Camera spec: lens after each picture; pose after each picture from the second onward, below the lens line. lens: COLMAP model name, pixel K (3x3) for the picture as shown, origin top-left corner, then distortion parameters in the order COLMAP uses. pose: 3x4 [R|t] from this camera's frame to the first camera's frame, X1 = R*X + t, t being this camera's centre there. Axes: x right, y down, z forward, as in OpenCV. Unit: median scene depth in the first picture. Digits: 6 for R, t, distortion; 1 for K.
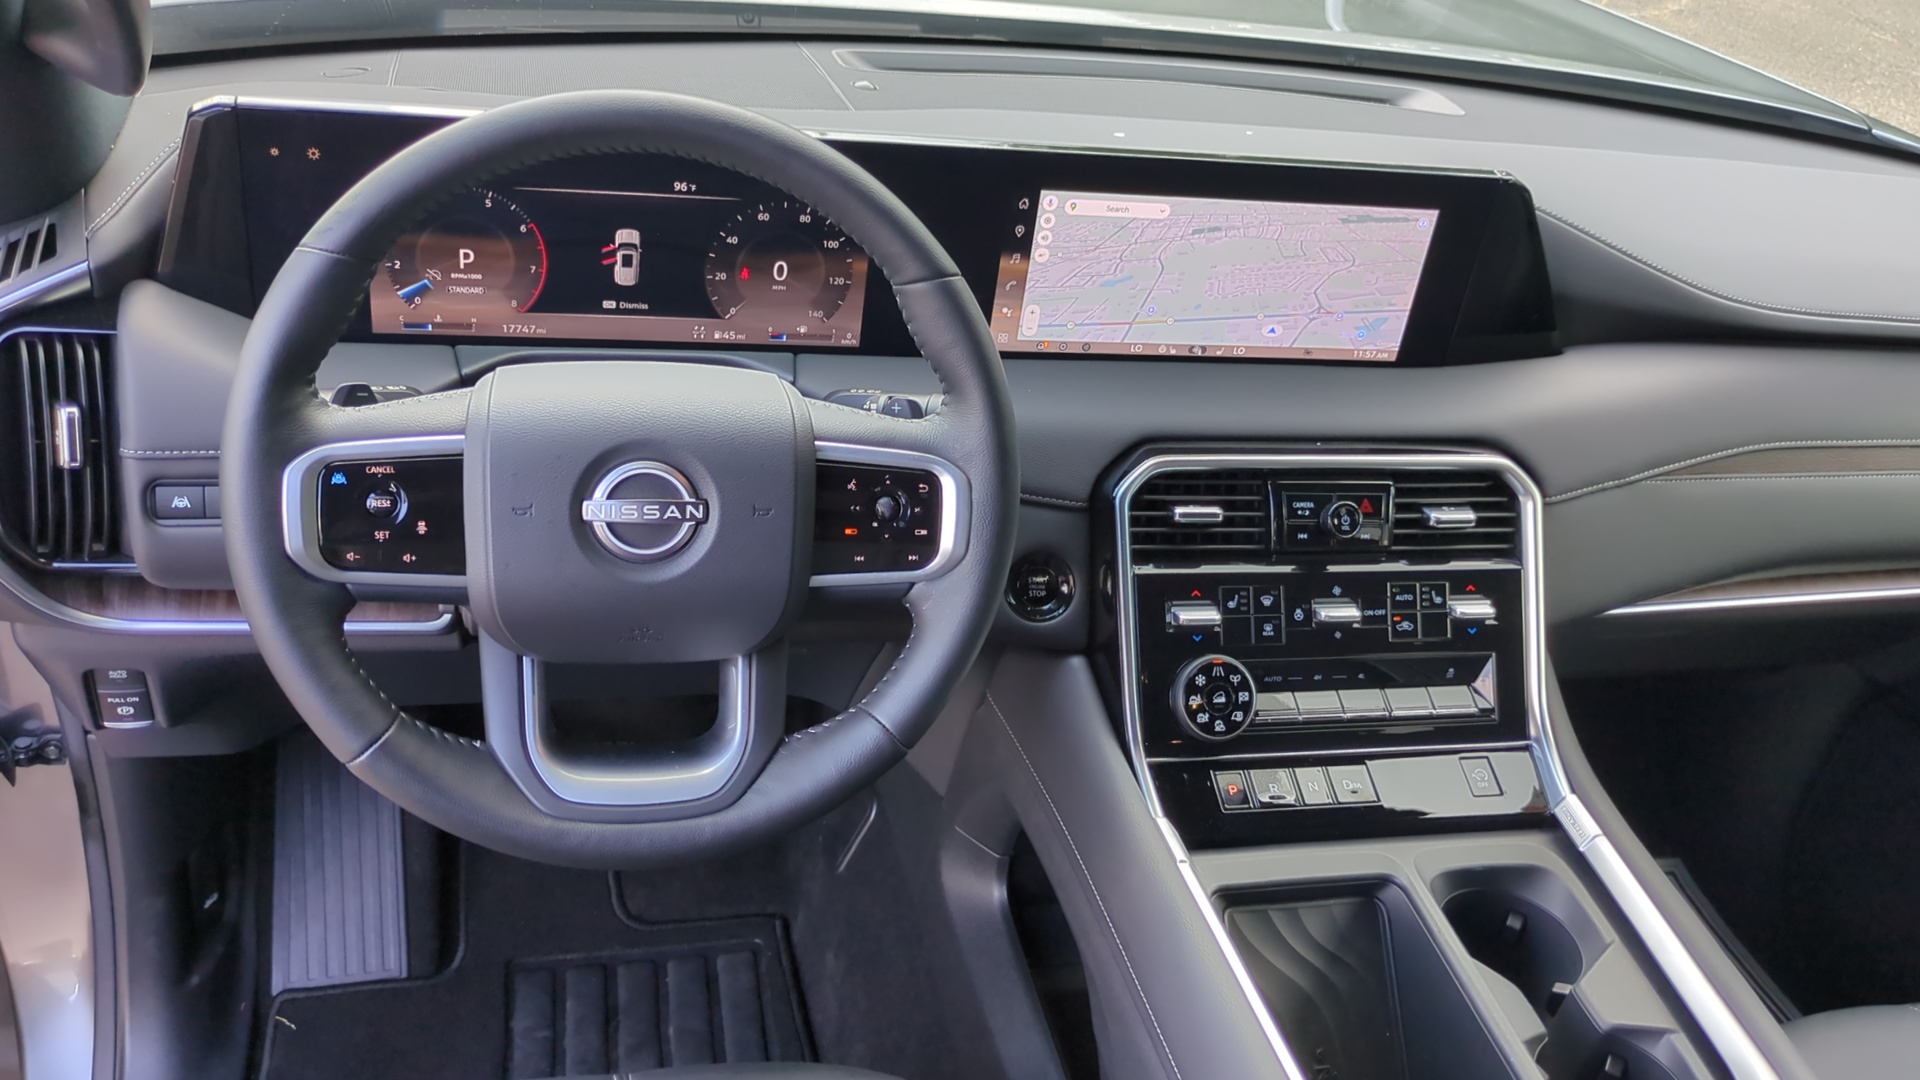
lens RADIAL K [[1592.2, 0, 960.0], [0, 1592.2, 540.0], [0, 0, 1]] dist [0.016795, -0.000647]
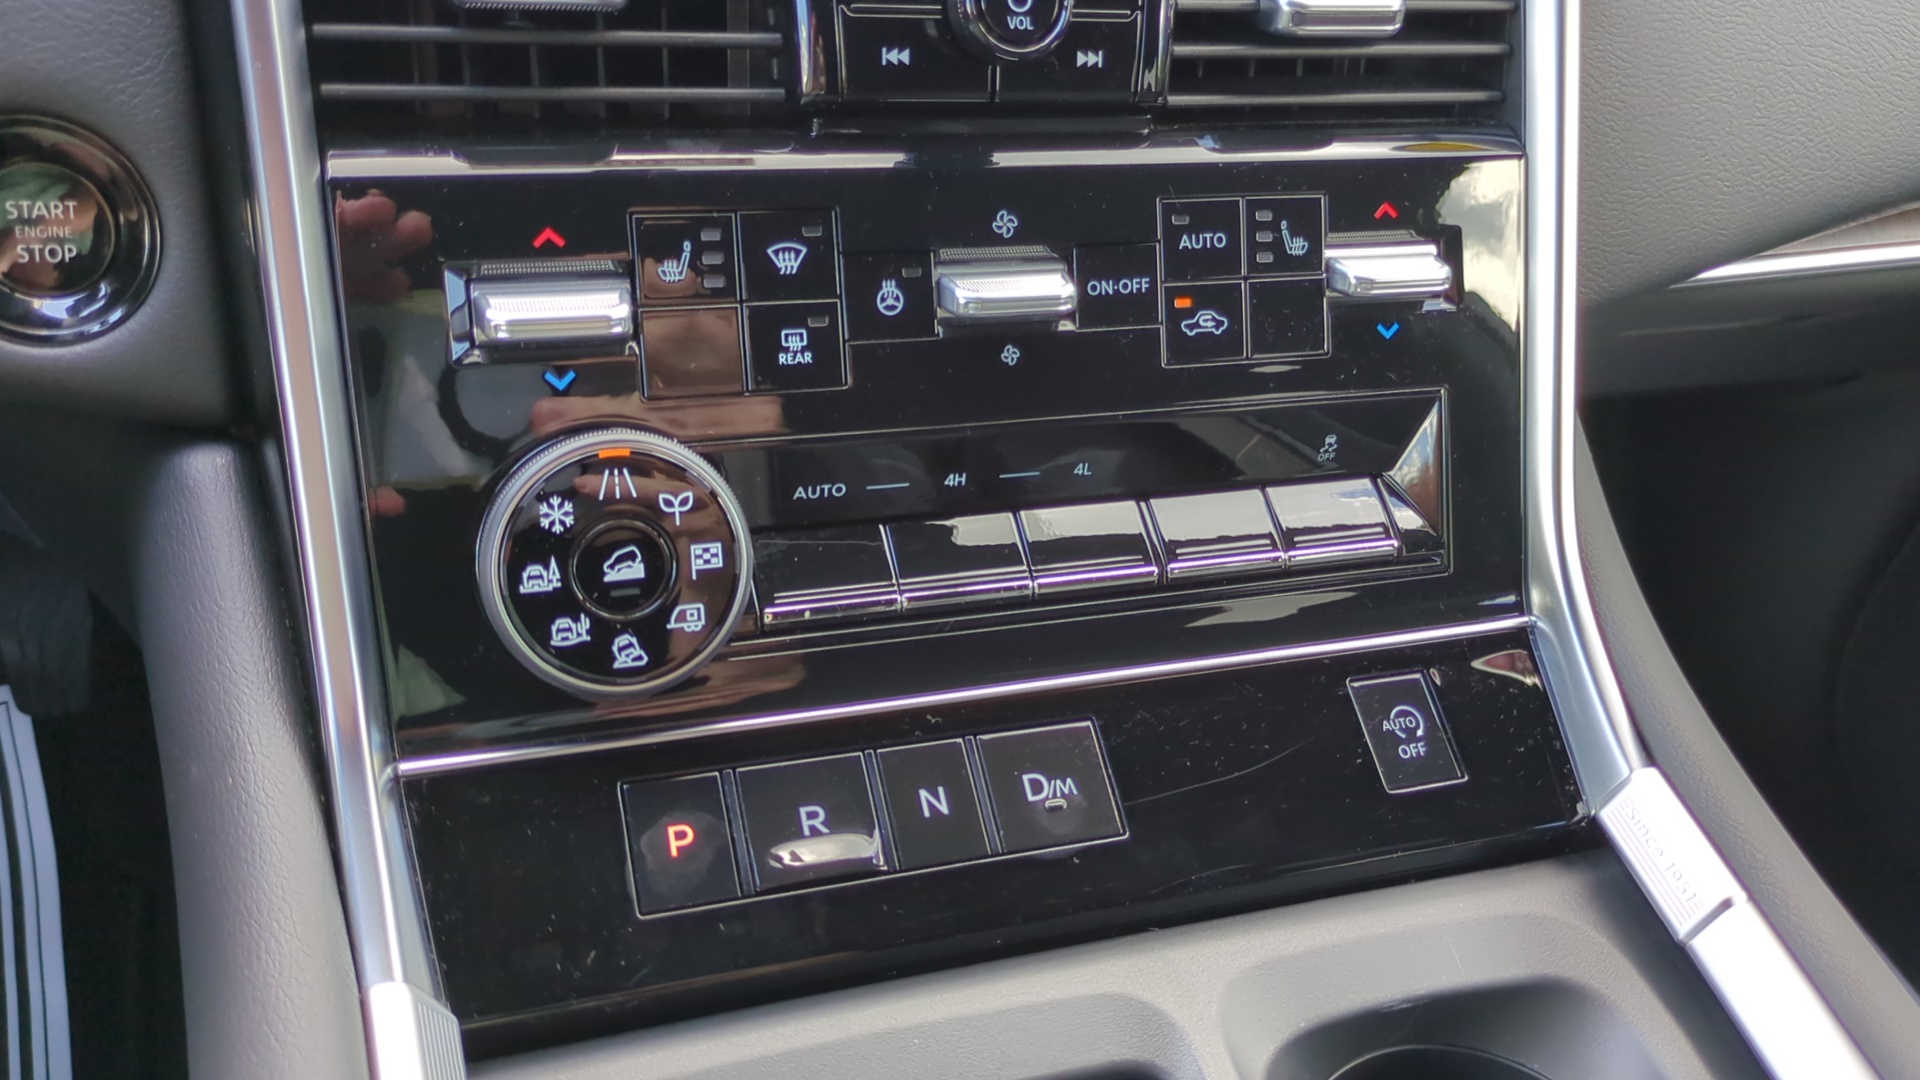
lens RADIAL K [[1592.2, 0, 960.0], [0, 1592.2, 540.0], [0, 0, 1]] dist [0.016795, -0.000647]
pose [[0.996415, -0.040821, 0.074098, 0.198751], [0.027232, 0.984029, 0.175916, 0.038051], [-0.080096, -0.173267, 0.981613, 0.655631]]
